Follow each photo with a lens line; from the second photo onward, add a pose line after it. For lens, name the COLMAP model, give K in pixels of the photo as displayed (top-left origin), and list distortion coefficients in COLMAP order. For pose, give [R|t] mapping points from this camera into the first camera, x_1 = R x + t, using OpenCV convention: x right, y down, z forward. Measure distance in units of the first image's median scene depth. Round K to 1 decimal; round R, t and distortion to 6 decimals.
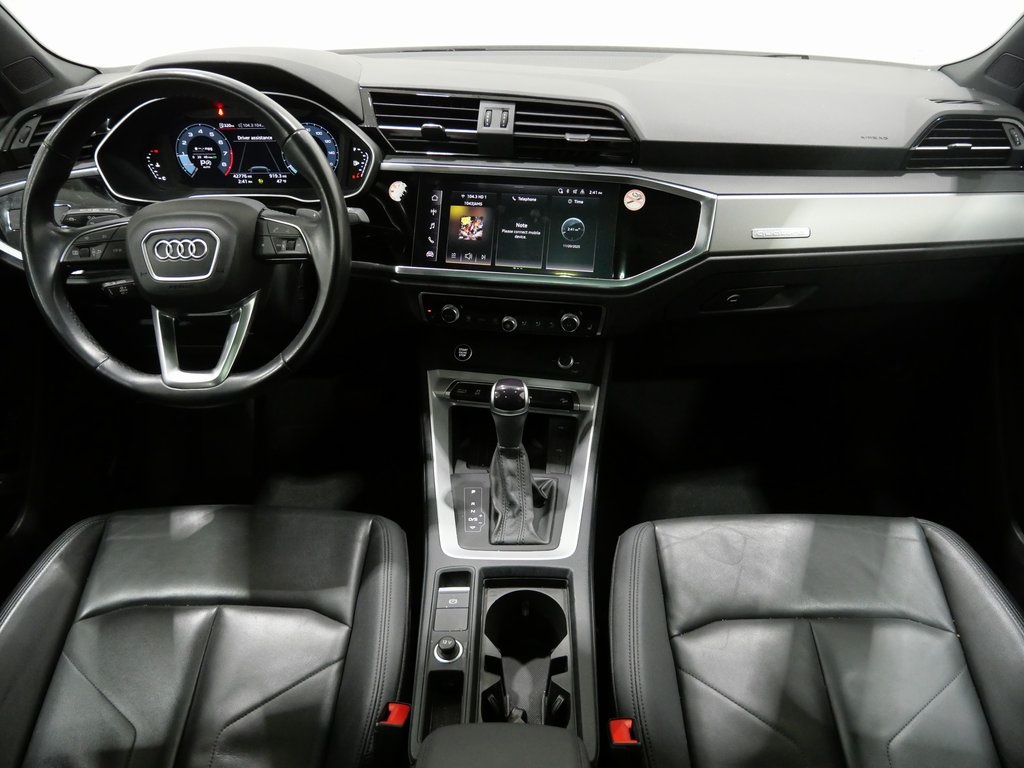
lens RADIAL K [[753.0, 0, 510.5], [0, 753.0, 378.0], [0, 0, 1]] dist [-0.004073, -0.002265]
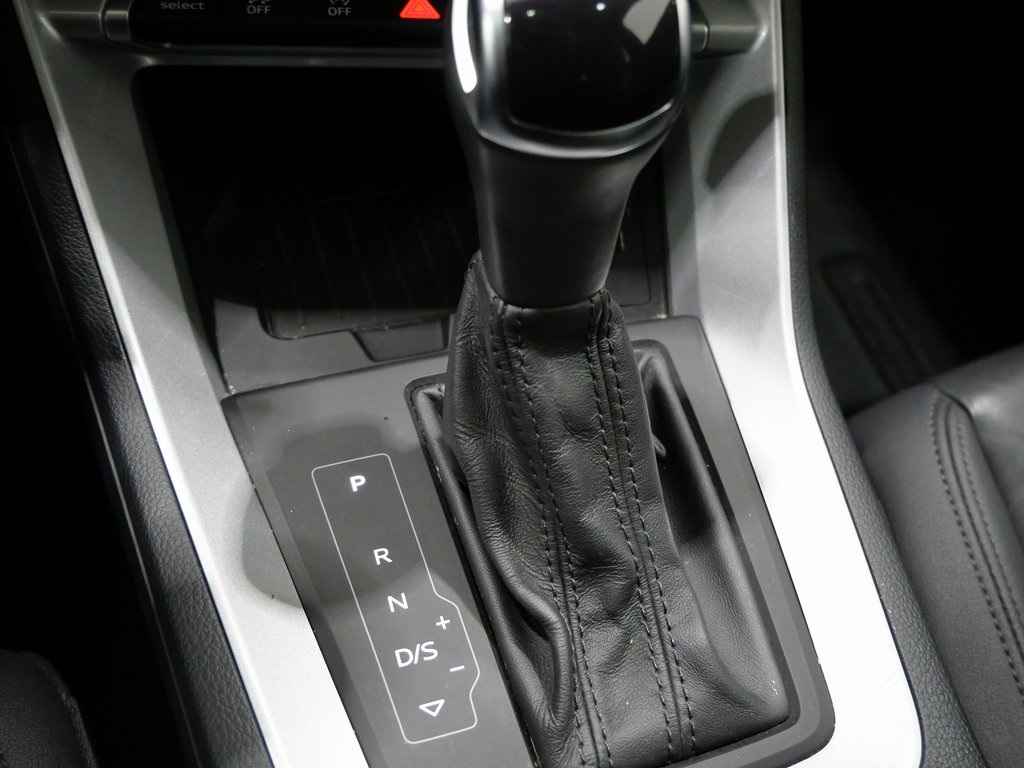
lens RADIAL K [[1039.2, 0, 512.3], [0, 1039.2, 382.6], [0, 0, 1]] dist [-0.024985, 0.000000]
pose [[0.936659, -0.184647, 0.297617, -0.093235], [0.048120, 0.909529, 0.412845, -0.000957], [-0.346922, -0.372374, 0.860804, 0.736539]]
